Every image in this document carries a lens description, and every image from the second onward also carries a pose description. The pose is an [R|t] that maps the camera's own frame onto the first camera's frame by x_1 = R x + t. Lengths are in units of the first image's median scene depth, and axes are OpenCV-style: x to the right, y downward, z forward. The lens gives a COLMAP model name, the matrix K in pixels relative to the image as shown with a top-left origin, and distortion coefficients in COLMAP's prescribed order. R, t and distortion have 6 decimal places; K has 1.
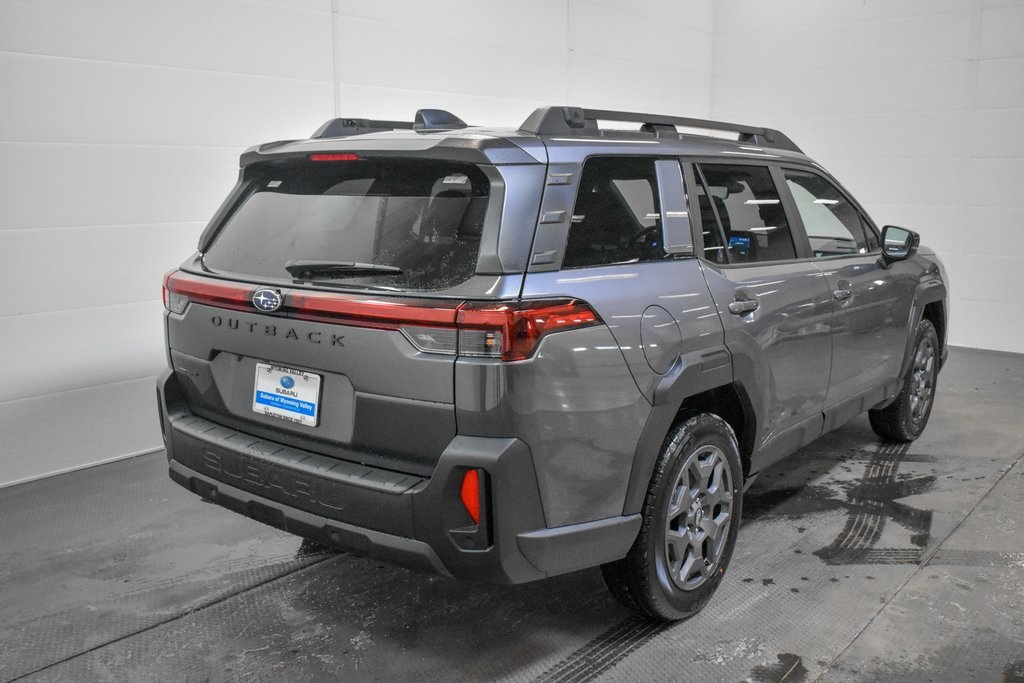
lens RADIAL K [[918.5, 0, 512.0], [0, 918.5, 341.5], [0, 0, 1]] dist [-0.016498, -0.005900]
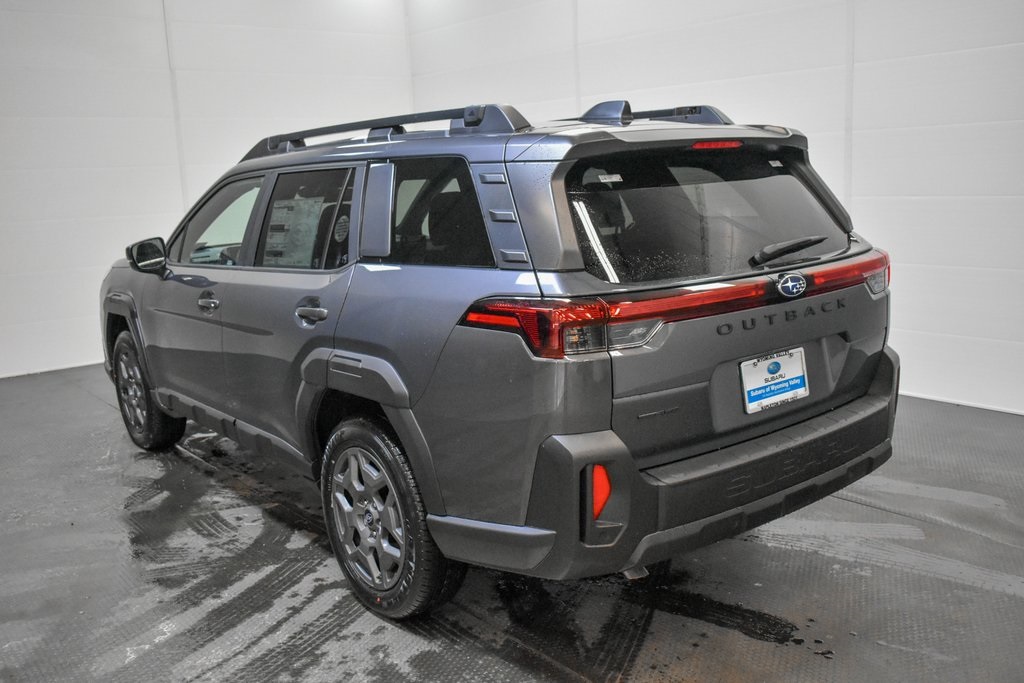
lens RADIAL K [[918.5, 0, 512.0], [0, 918.5, 341.5], [0, 0, 1]] dist [-0.016498, -0.005900]
pose [[0.235918, -0.192529, 0.952510, -1.271315], [0.215577, 0.966123, 0.141887, -0.188659], [-0.947560, 0.171866, 0.269431, 1.006159]]
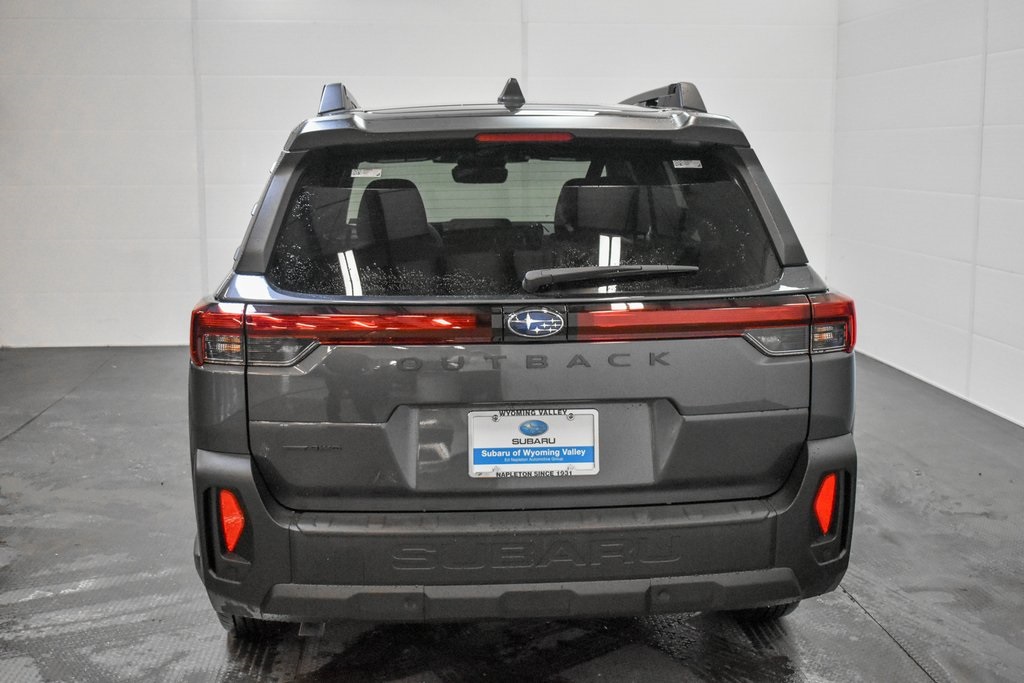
lens RADIAL K [[1188.2, 0, 512.0], [0, 1188.2, 341.5], [0, 0, 1]] dist [-0.015774, -0.028234]
pose [[0.742583, -0.112589, 0.660222, -0.919616], [0.125934, 0.991658, 0.027465, -0.058025], [-0.657807, 0.062749, 0.750568, 0.259440]]
